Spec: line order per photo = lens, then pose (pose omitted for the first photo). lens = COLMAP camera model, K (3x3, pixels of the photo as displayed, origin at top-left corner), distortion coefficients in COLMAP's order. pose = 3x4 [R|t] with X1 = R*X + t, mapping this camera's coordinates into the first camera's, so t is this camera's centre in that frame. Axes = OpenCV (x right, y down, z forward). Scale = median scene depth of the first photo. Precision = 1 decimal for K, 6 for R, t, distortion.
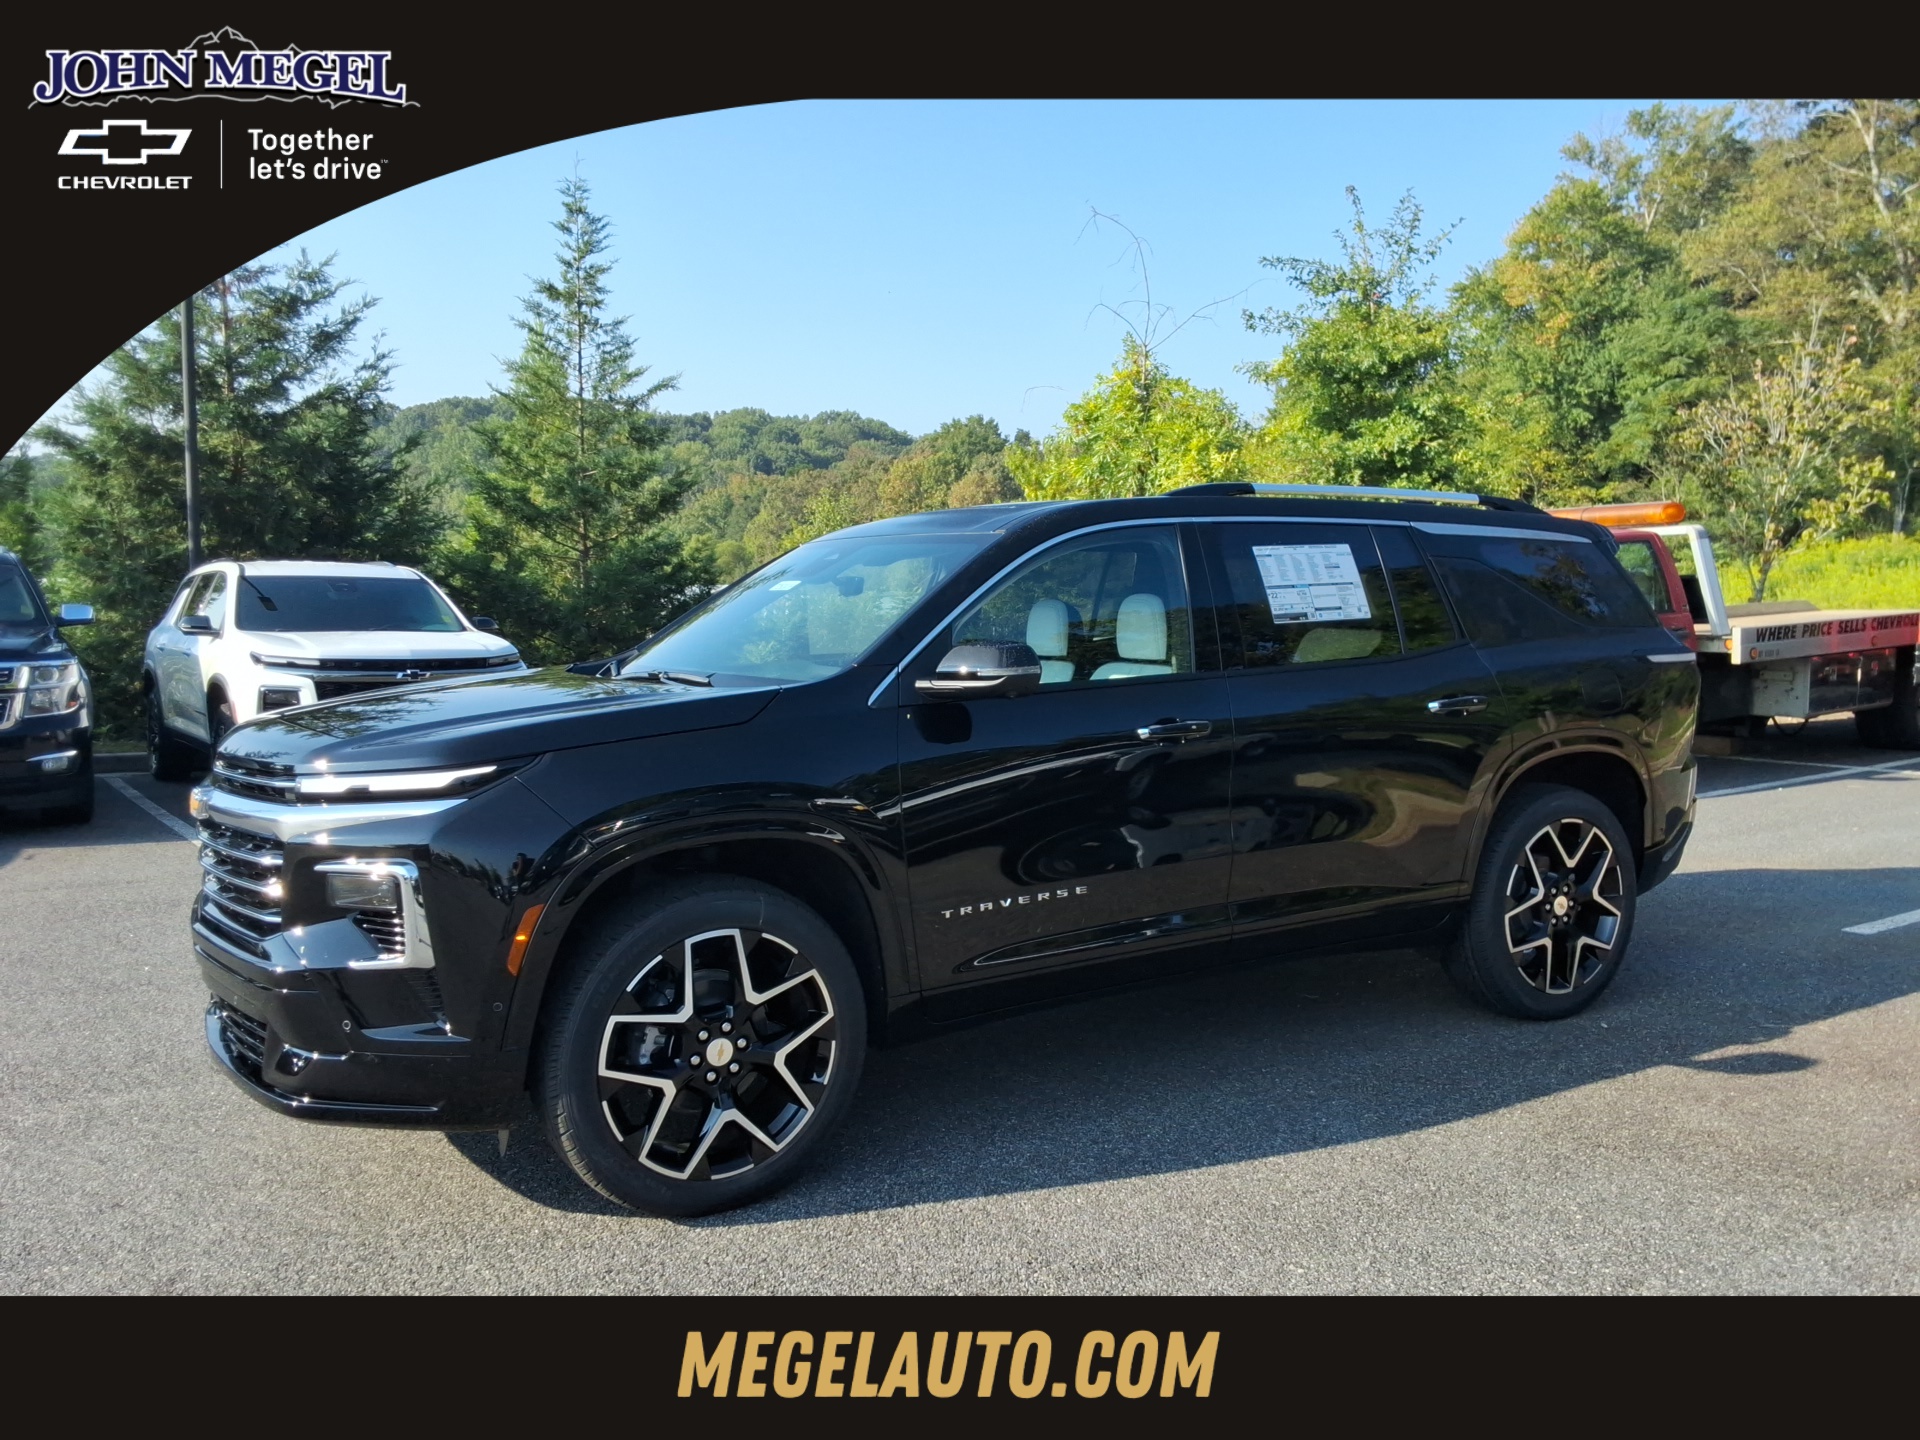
lens RADIAL K [[1546.1, 0, 995.5], [0, 1546.1, 722.5], [0, 0, 1]] dist [0.121912, -0.208049]
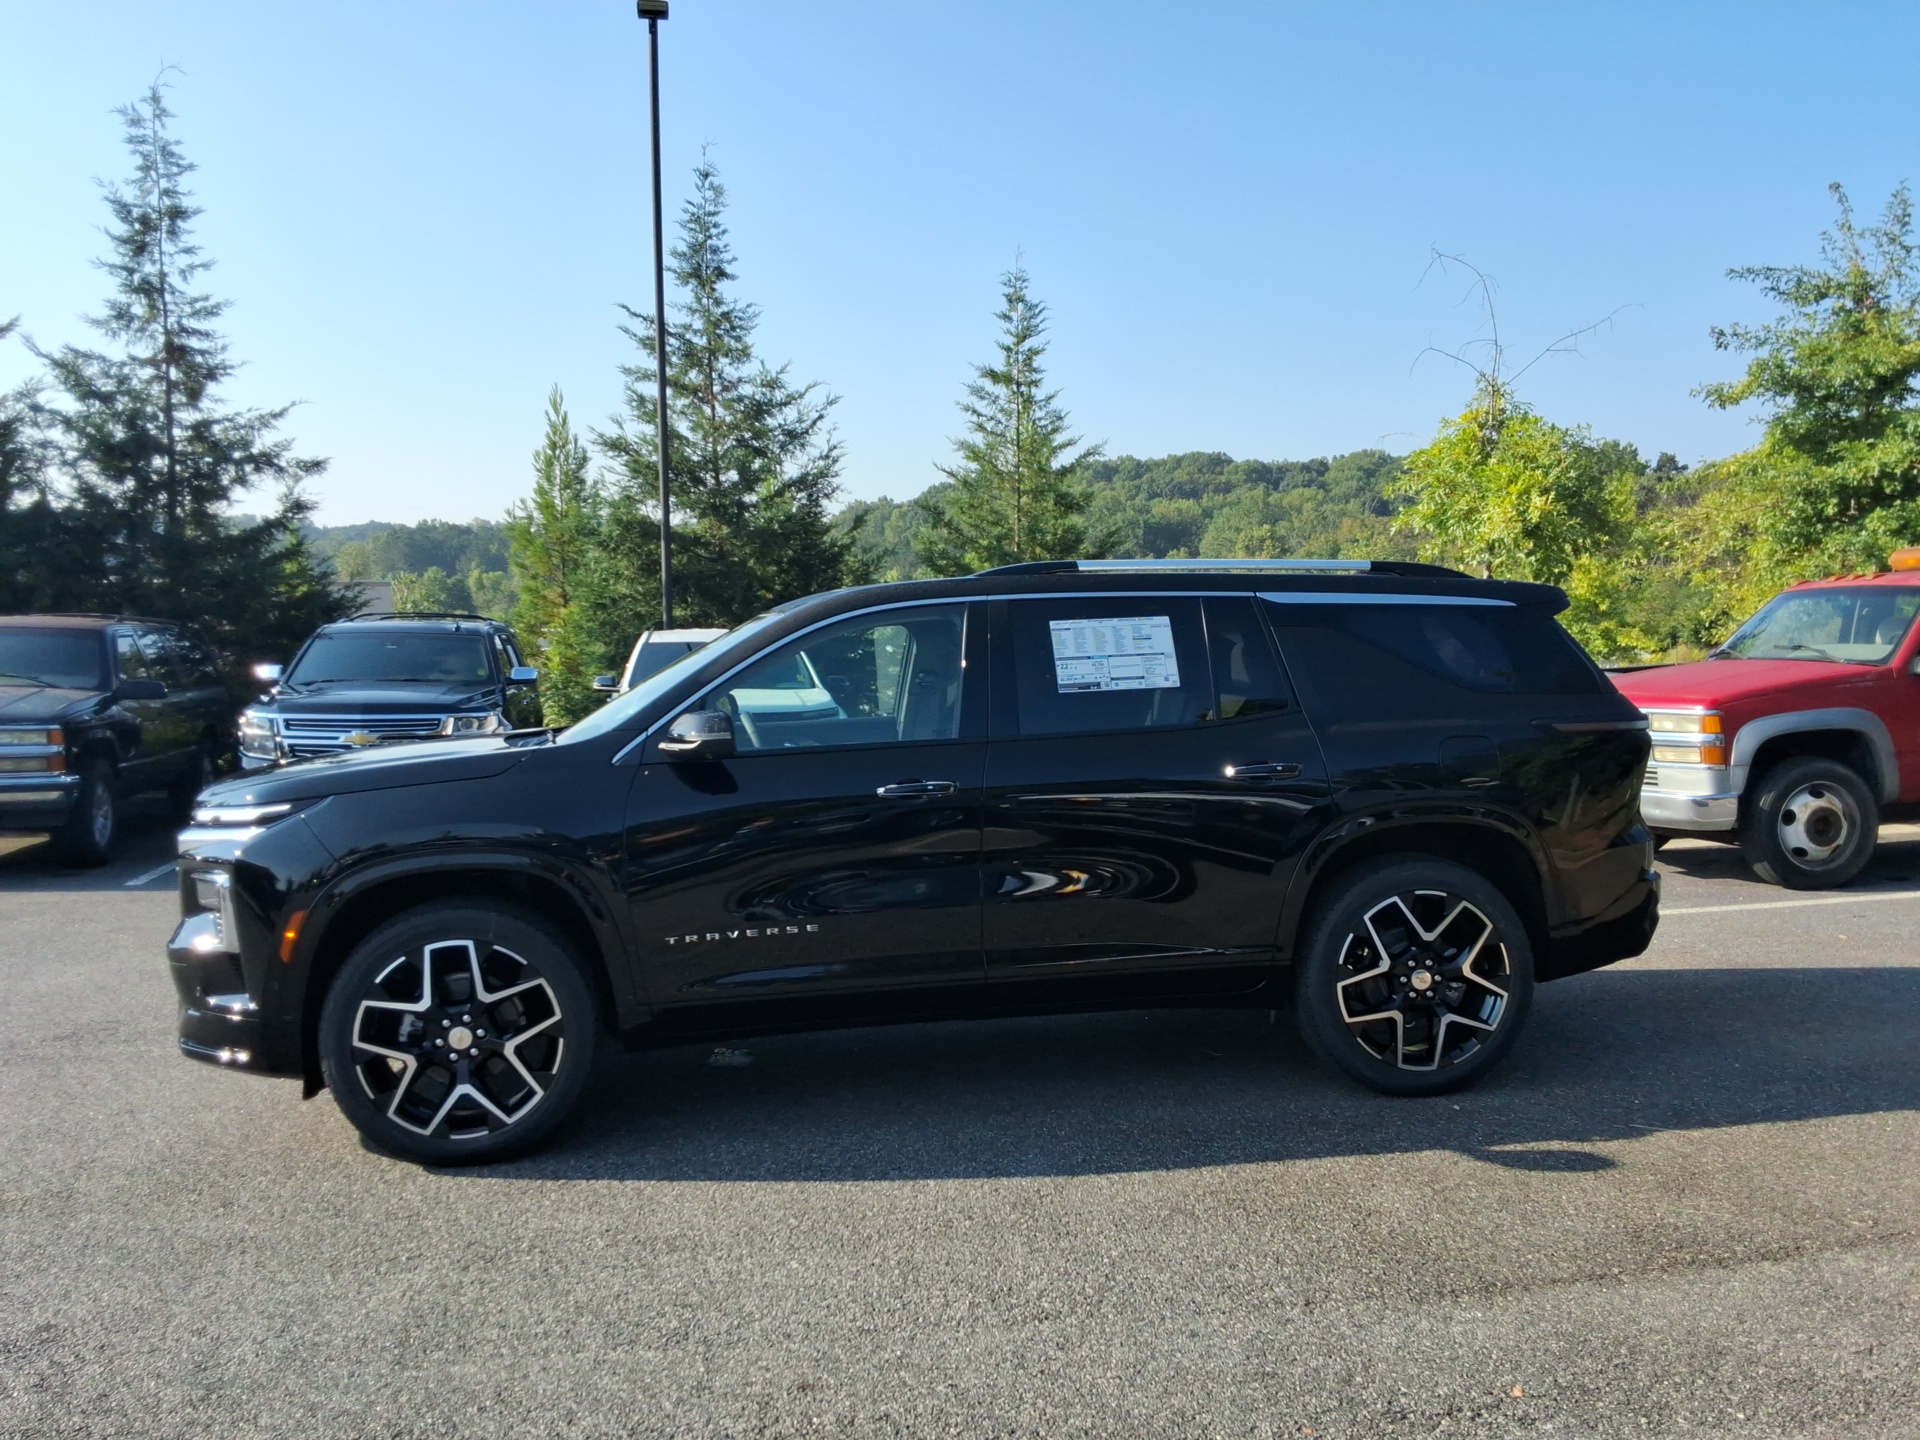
lens RADIAL K [[1542.0, 0, 970.0], [0, 1542.0, 726.3], [0, 0, 1]] dist [0.133563, -0.220907]
pose [[0.922244, 0.008775, -0.386509, 0.508408], [-0.019367, 0.999536, -0.023518, -0.013357], [0.386123, 0.029175, 0.921986, -0.009122]]
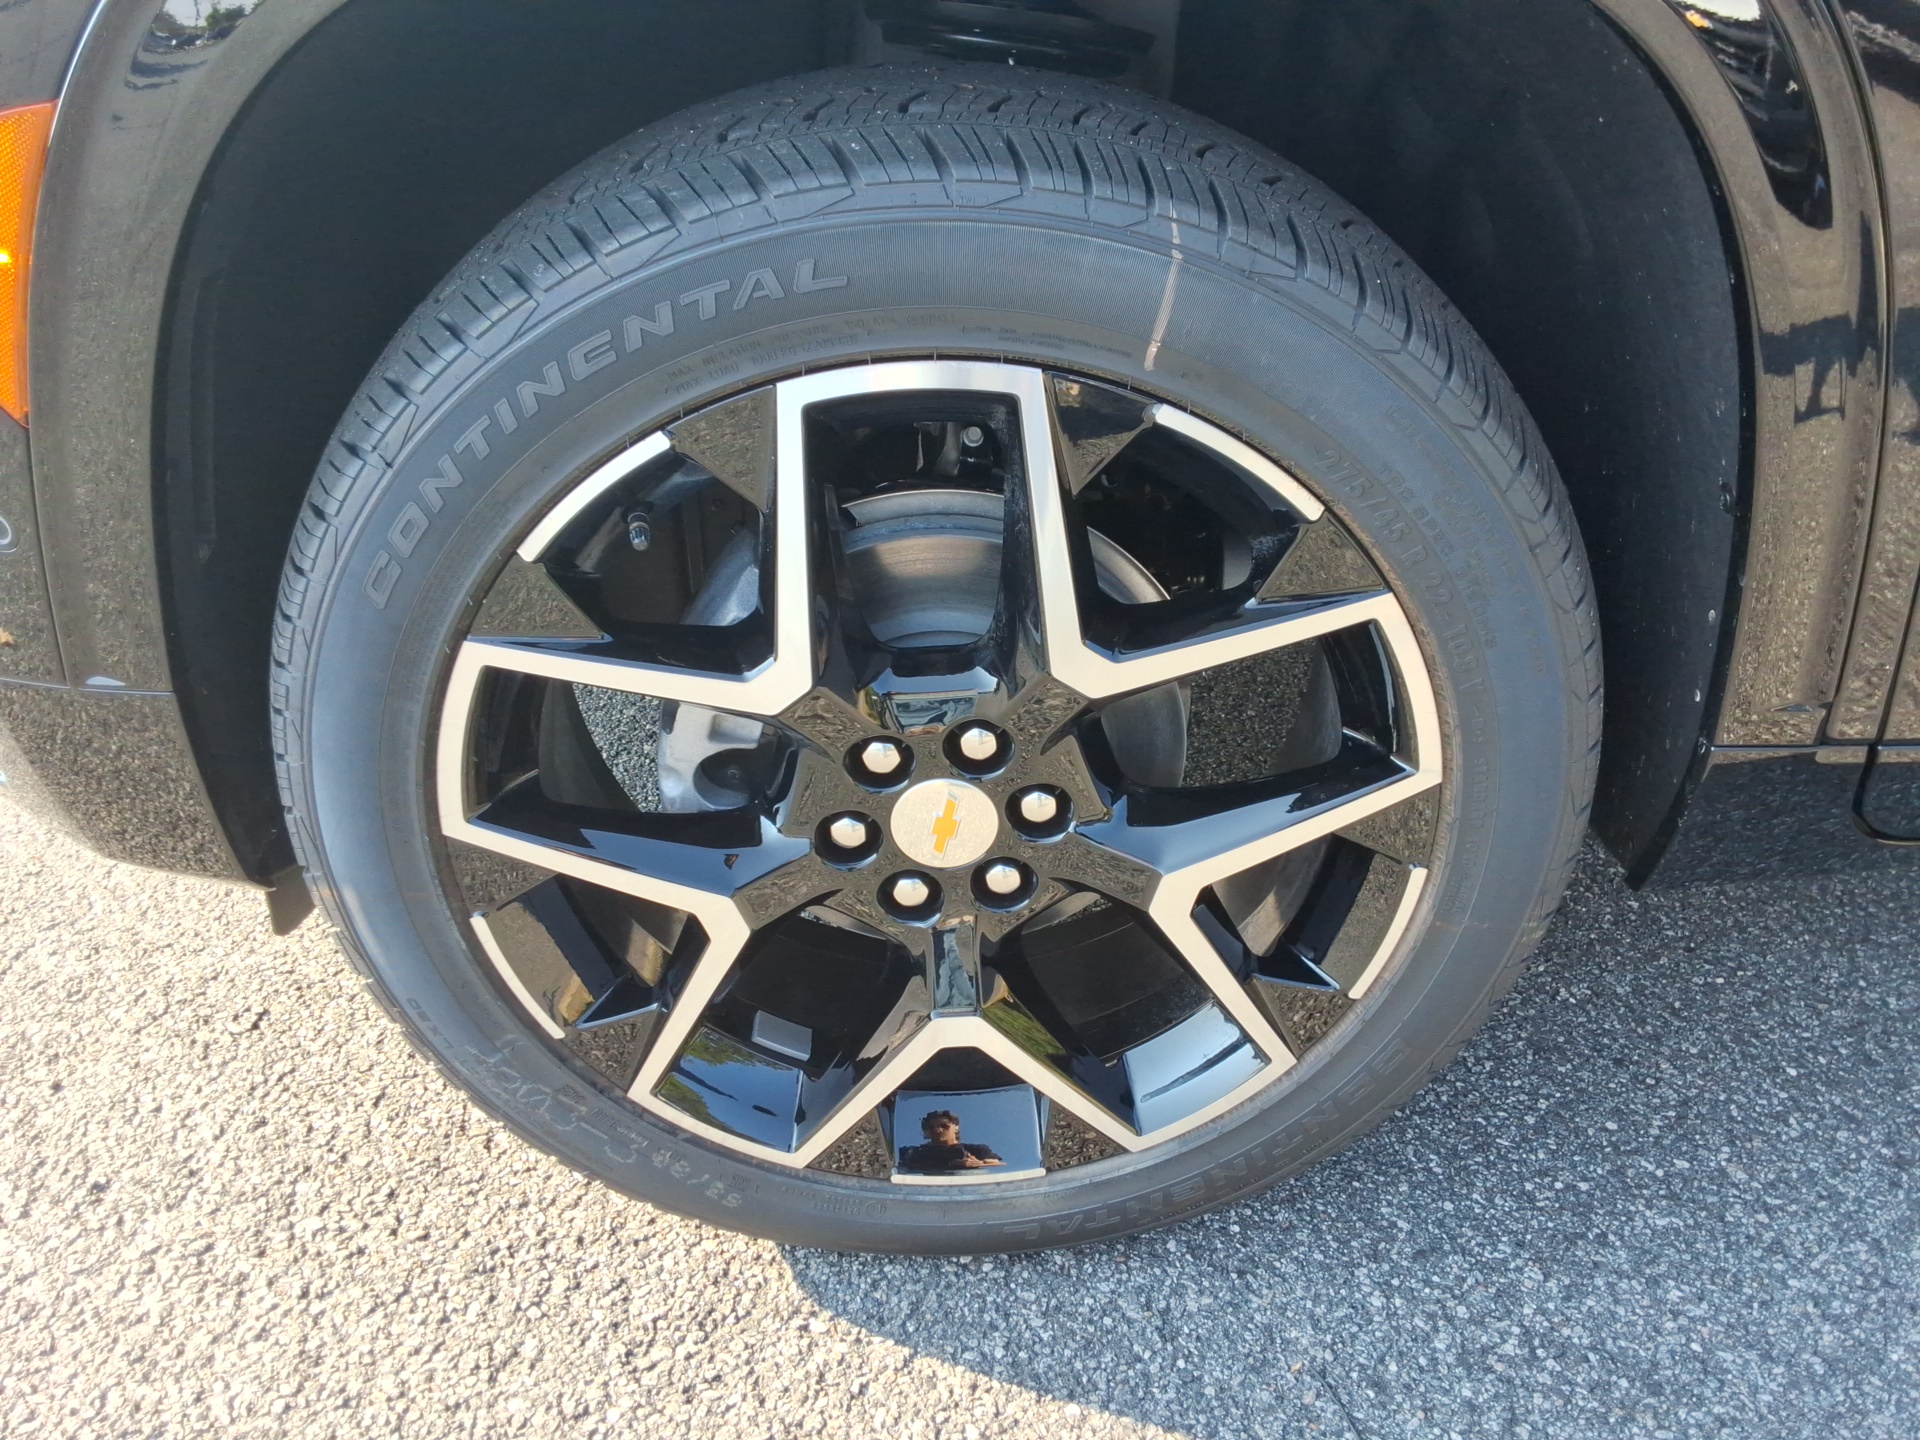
lens RADIAL K [[1542.0, 0, 970.0], [0, 1542.0, 726.3], [0, 0, 1]] dist [0.133563, -0.220907]
pose [[0.852959, 0.298448, -0.428240, -0.050662], [-0.072130, 0.879939, 0.469579, 0.056808], [0.516970, -0.369643, 0.772079, 0.598987]]
